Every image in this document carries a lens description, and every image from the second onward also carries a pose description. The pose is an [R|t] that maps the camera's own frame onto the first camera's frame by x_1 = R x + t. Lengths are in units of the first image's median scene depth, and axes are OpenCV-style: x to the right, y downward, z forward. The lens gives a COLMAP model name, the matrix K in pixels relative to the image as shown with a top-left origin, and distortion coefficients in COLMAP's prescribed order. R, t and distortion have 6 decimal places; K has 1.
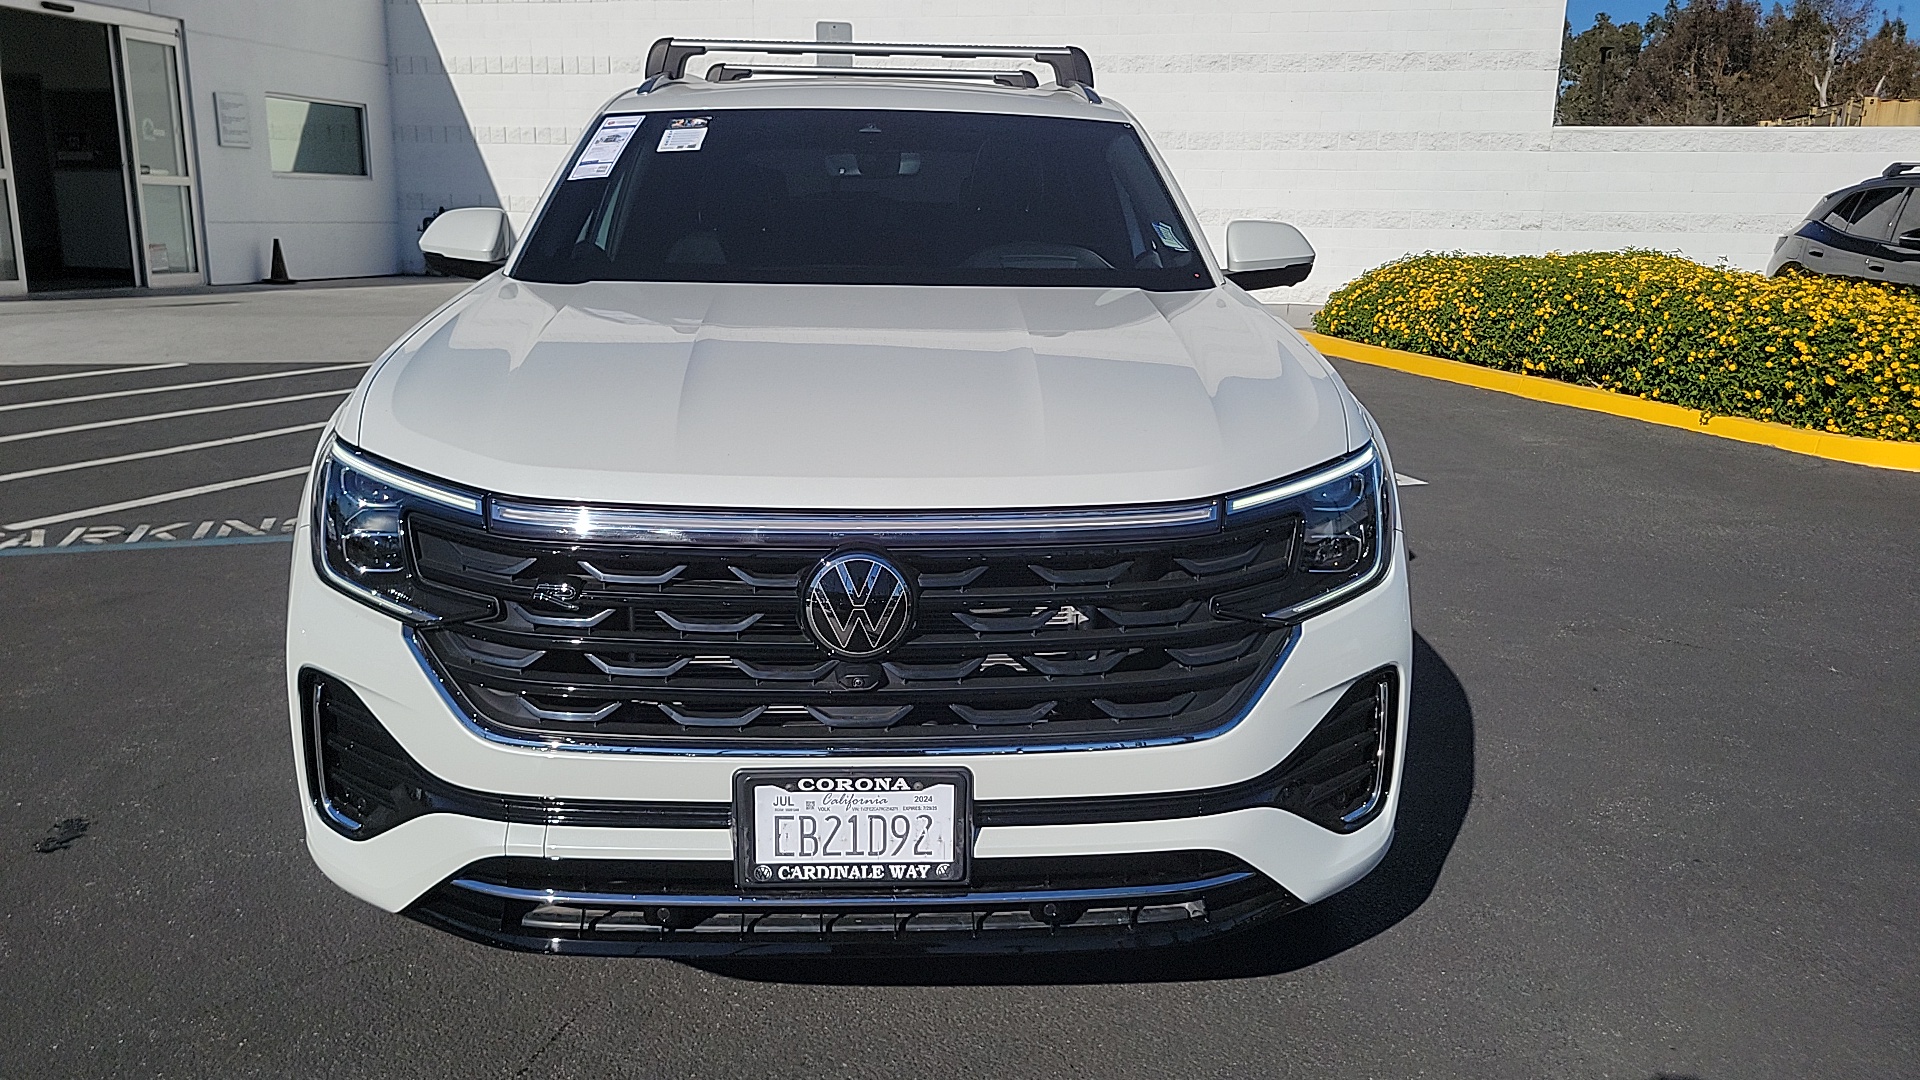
lens RADIAL K [[1450.2, 0, 950.0], [0, 1450.2, 534.4], [0, 0, 1]] dist [0.032722, -0.016325]
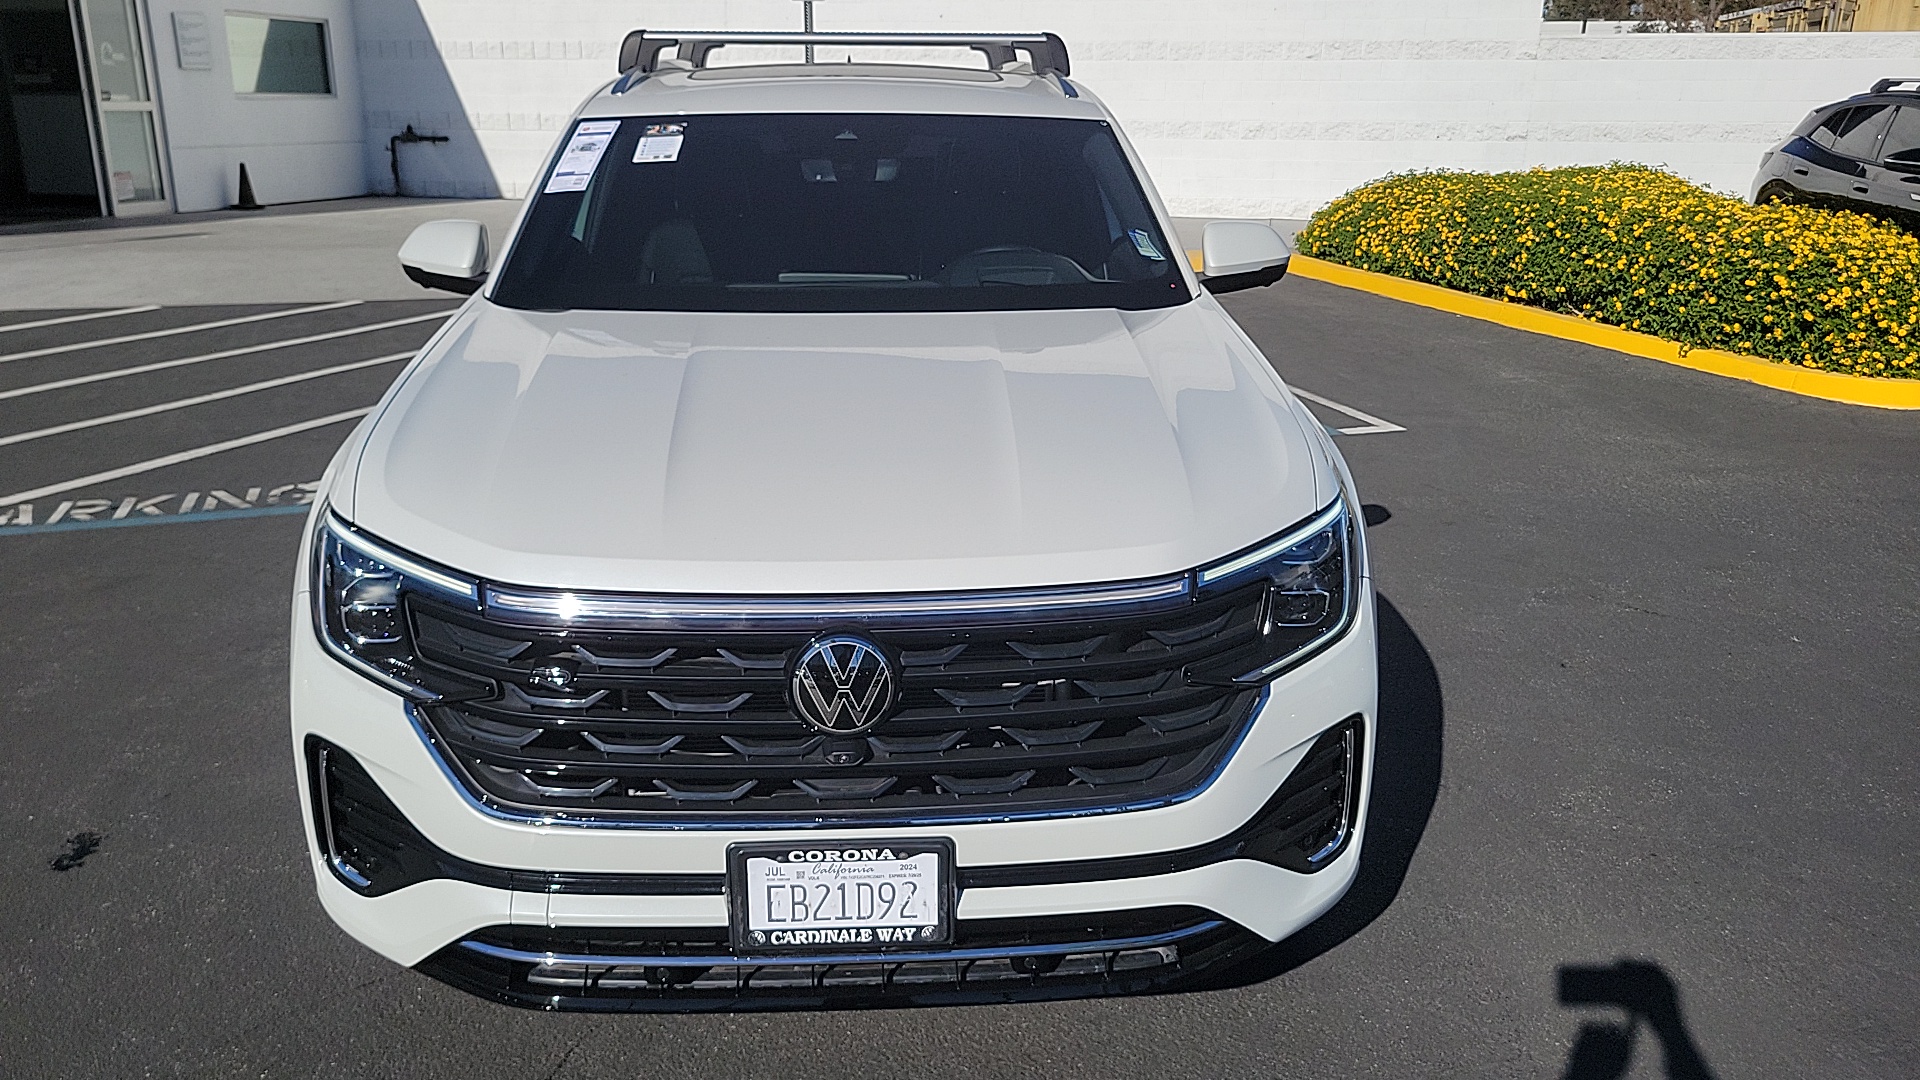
lens RADIAL K [[1456.0, 0, 940.0], [0, 1456.0, 535.4], [0, 0, 1]] dist [0.026341, -0.010962]
pose [[0.999913, -0.012233, 0.004879, 0.000563], [0.011870, 0.997576, 0.068562, -0.031761], [-0.005706, -0.068498, 0.997635, -0.008336]]
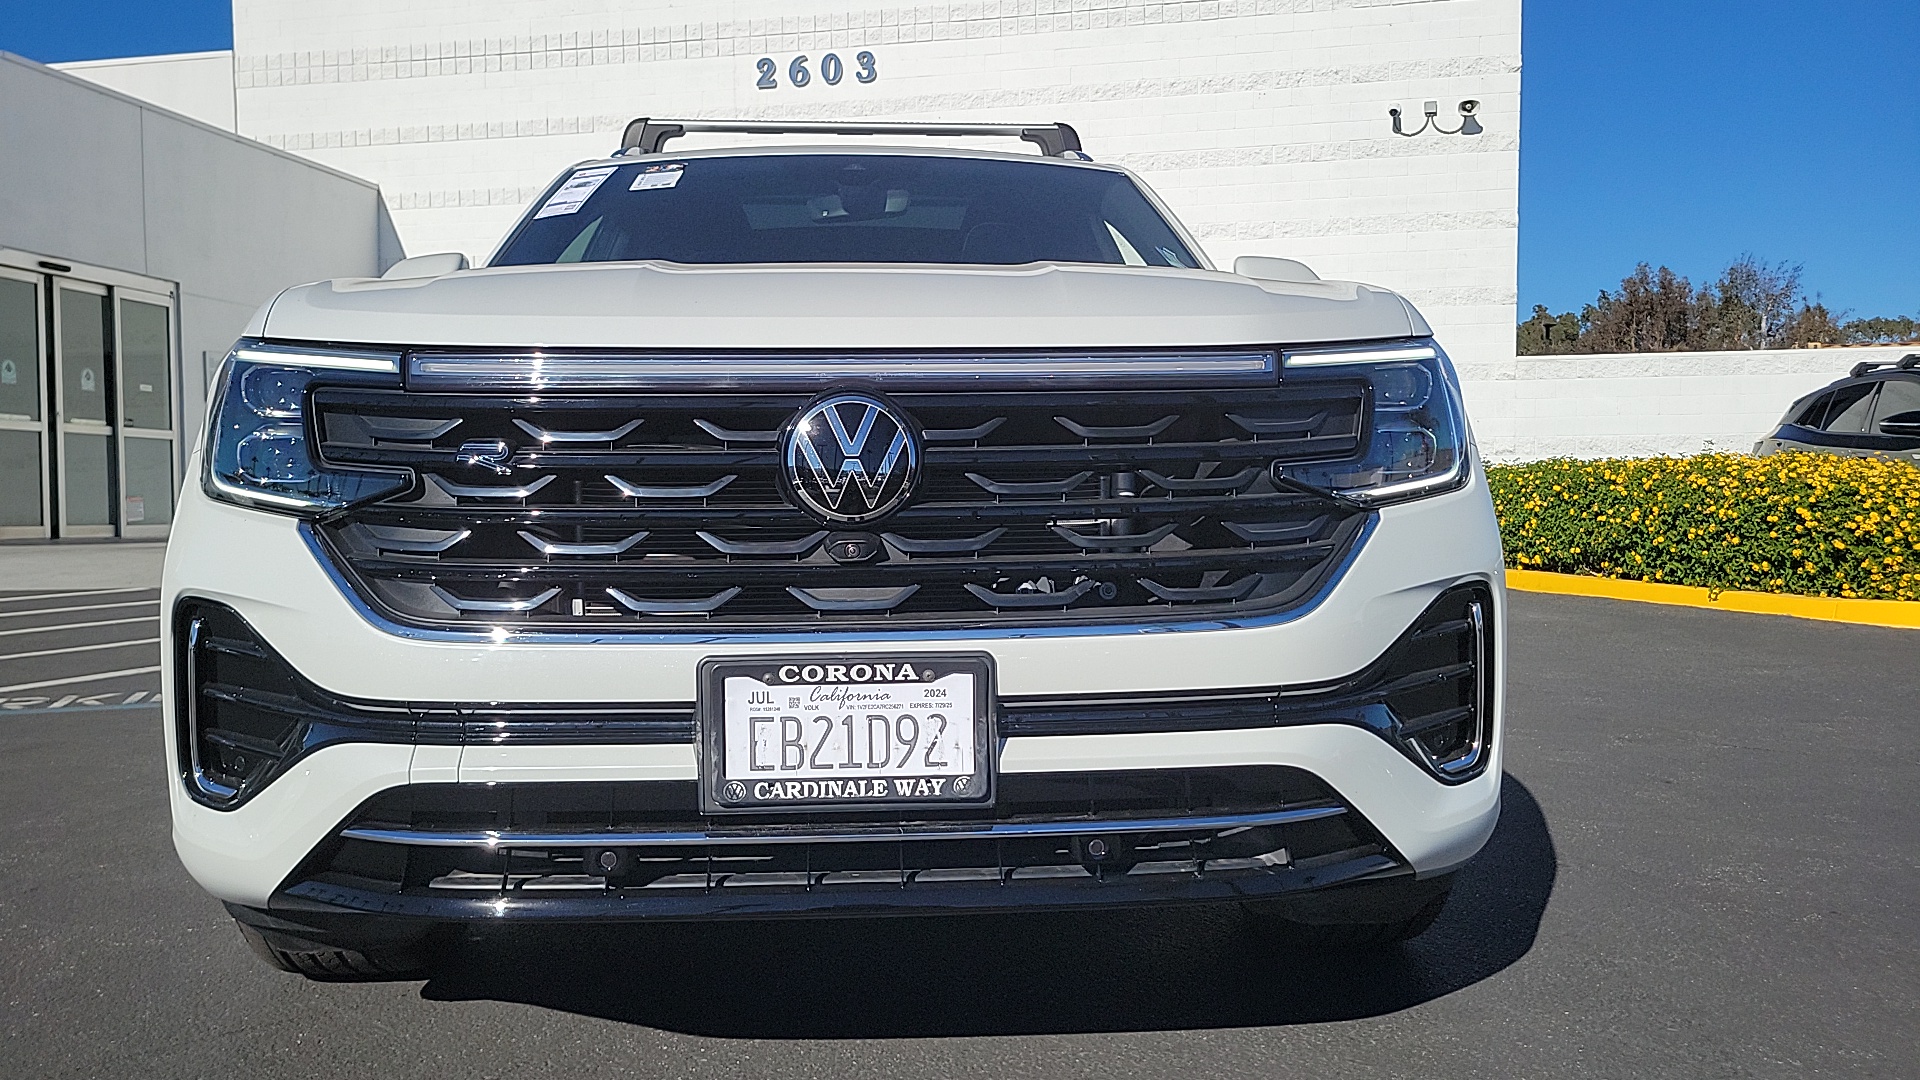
lens RADIAL K [[1450.2, 0, 950.0], [0, 1450.2, 534.4], [0, 0, 1]] dist [0.032722, -0.016325]
pose [[0.999656, -0.022011, 0.014255, -0.004854], [0.024333, 0.981236, -0.191271, 0.061759], [-0.009777, 0.191552, 0.981434, 0.048249]]
